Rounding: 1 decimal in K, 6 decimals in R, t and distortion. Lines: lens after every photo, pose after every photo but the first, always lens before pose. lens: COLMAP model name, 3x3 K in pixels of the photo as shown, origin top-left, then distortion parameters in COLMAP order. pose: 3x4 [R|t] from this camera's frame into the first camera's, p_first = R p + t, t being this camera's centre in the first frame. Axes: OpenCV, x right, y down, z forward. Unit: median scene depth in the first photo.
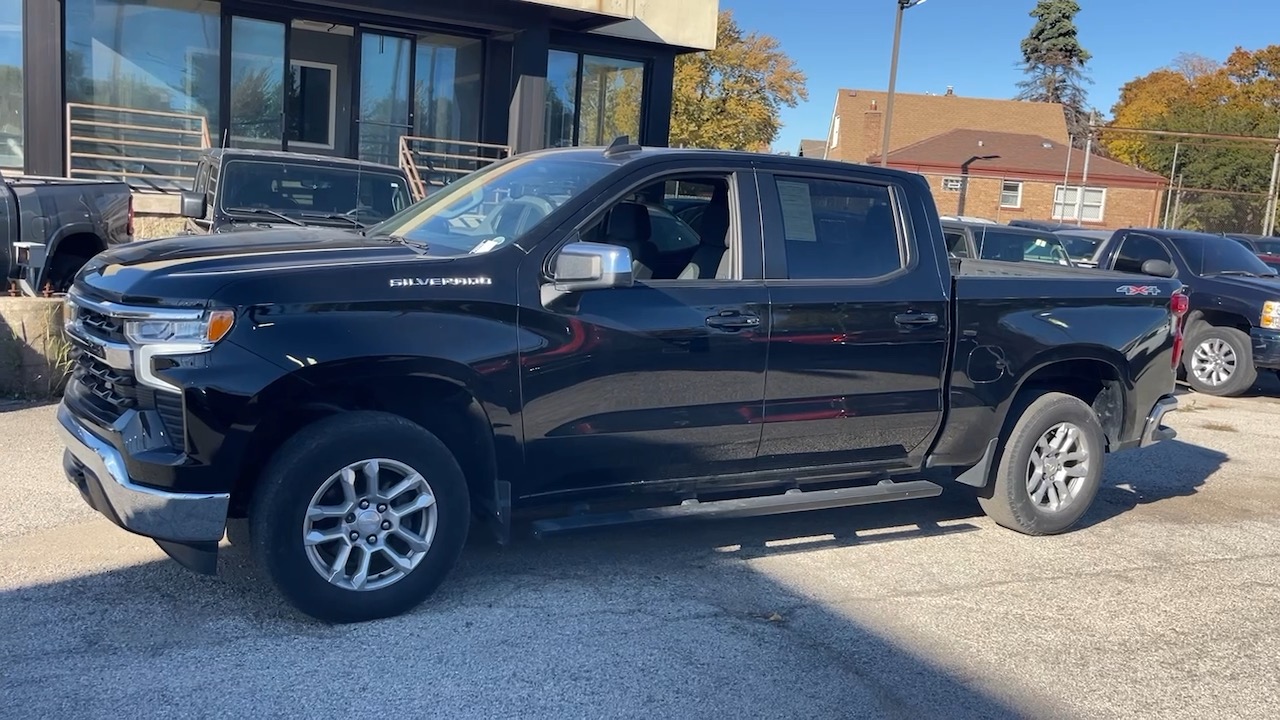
lens RADIAL K [[1113.1, 0, 641.1], [0, 1113.1, 359.1], [0, 0, 1]] dist [0.034988, -0.009537]
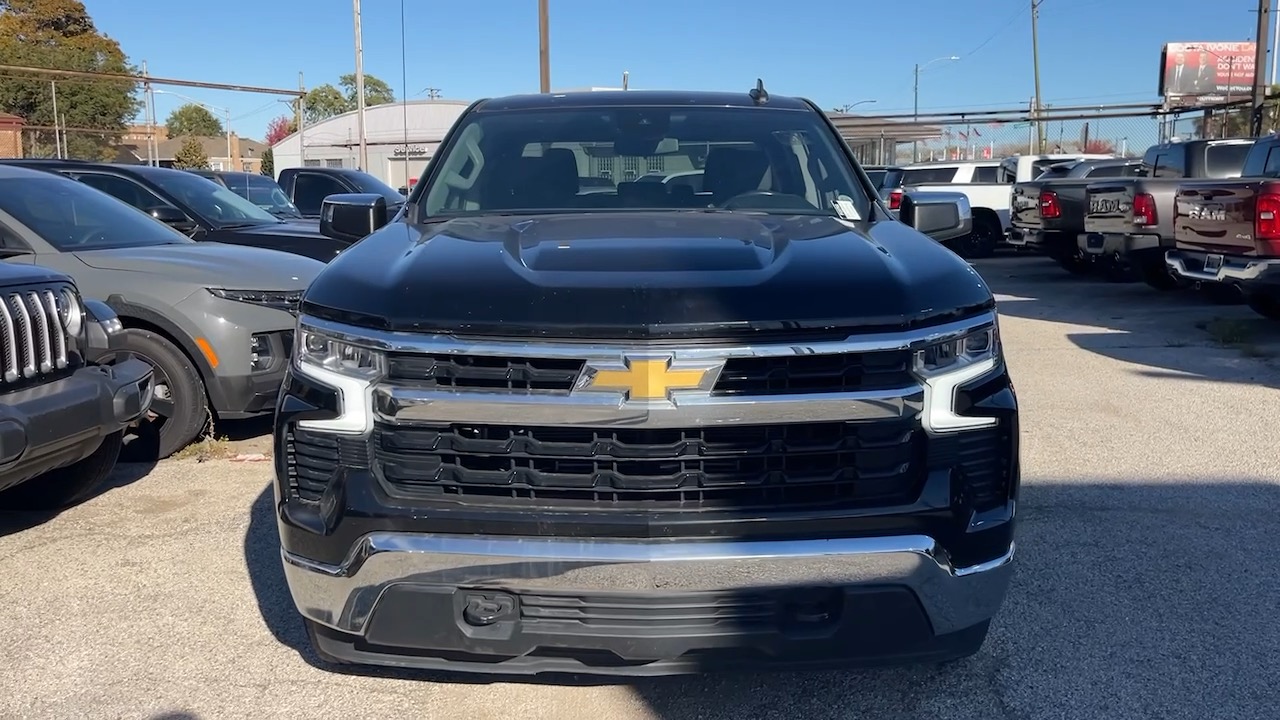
lens RADIAL K [[1113.1, 0, 641.1], [0, 1113.1, 359.1], [0, 0, 1]] dist [0.034988, -0.009537]
pose [[0.499145, -0.203626, 0.842253, -0.738830], [0.158319, 0.977066, 0.142395, -0.101294], [-0.851933, 0.062269, 0.519936, 0.515533]]
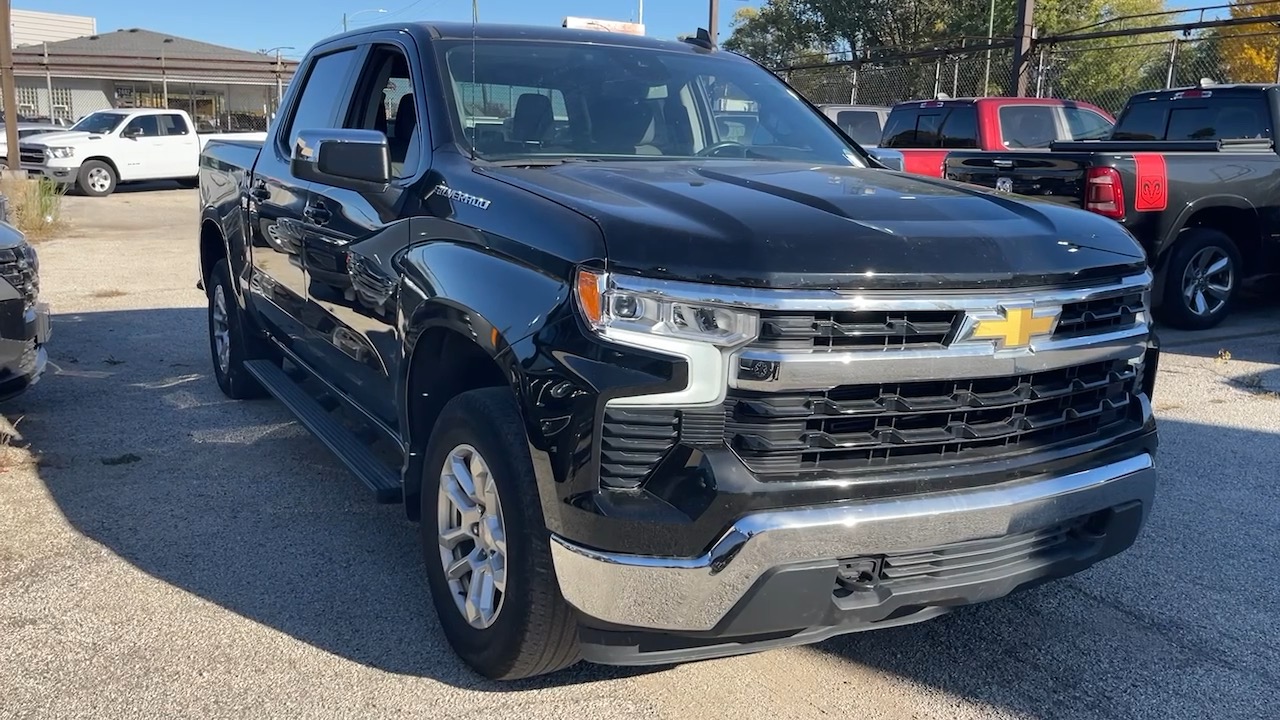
lens RADIAL K [[1113.1, 0, 641.1], [0, 1113.1, 359.1], [0, 0, 1]] dist [0.034988, -0.009537]
pose [[0.010629, -0.254274, 0.967074, -0.803553], [0.107728, 0.961791, 0.251701, -0.145758], [-0.994124, 0.101506, 0.037615, 0.867767]]
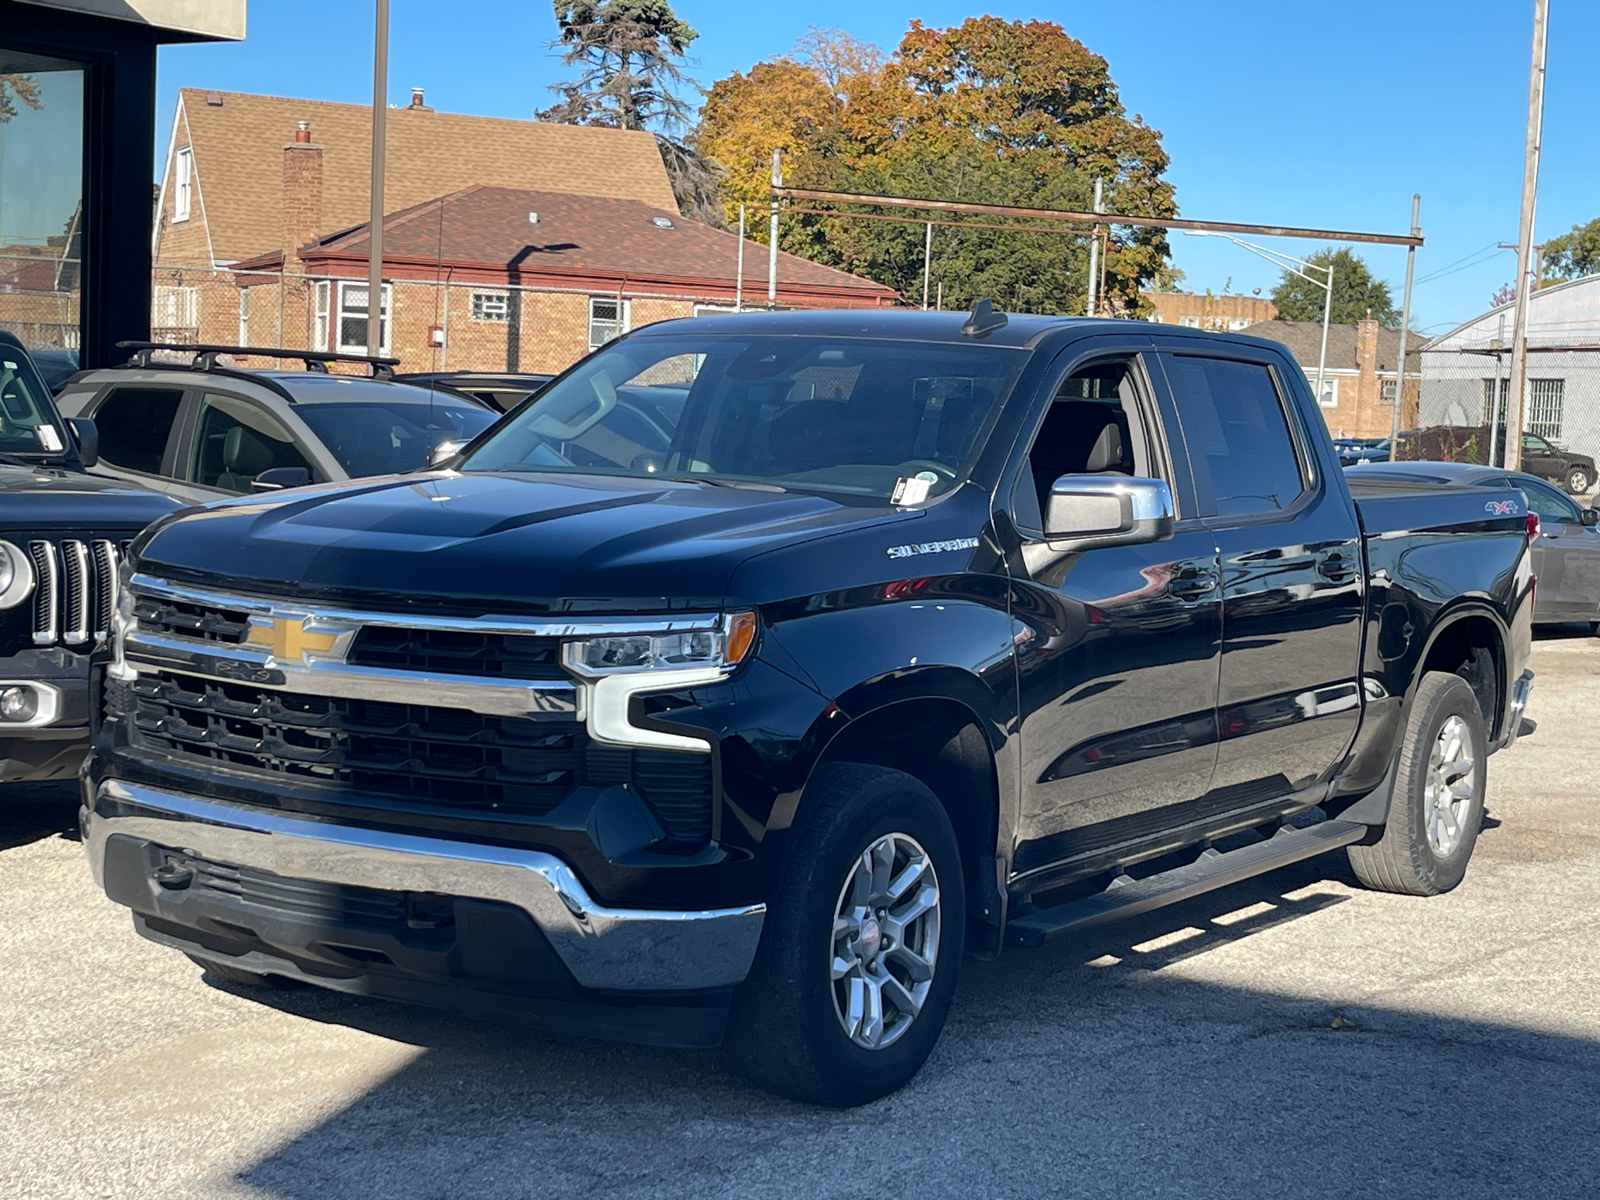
lens RADIAL K [[2607.7, 0, 805.7], [0, 2607.7, 634.5], [0, 0, 1]] dist [0.132551, -0.372292]
pose [[0.895409, -0.071416, 0.439479, -0.629103], [0.082795, 0.996544, -0.006751, -0.011345], [-0.437478, 0.042431, 0.898227, -0.208485]]
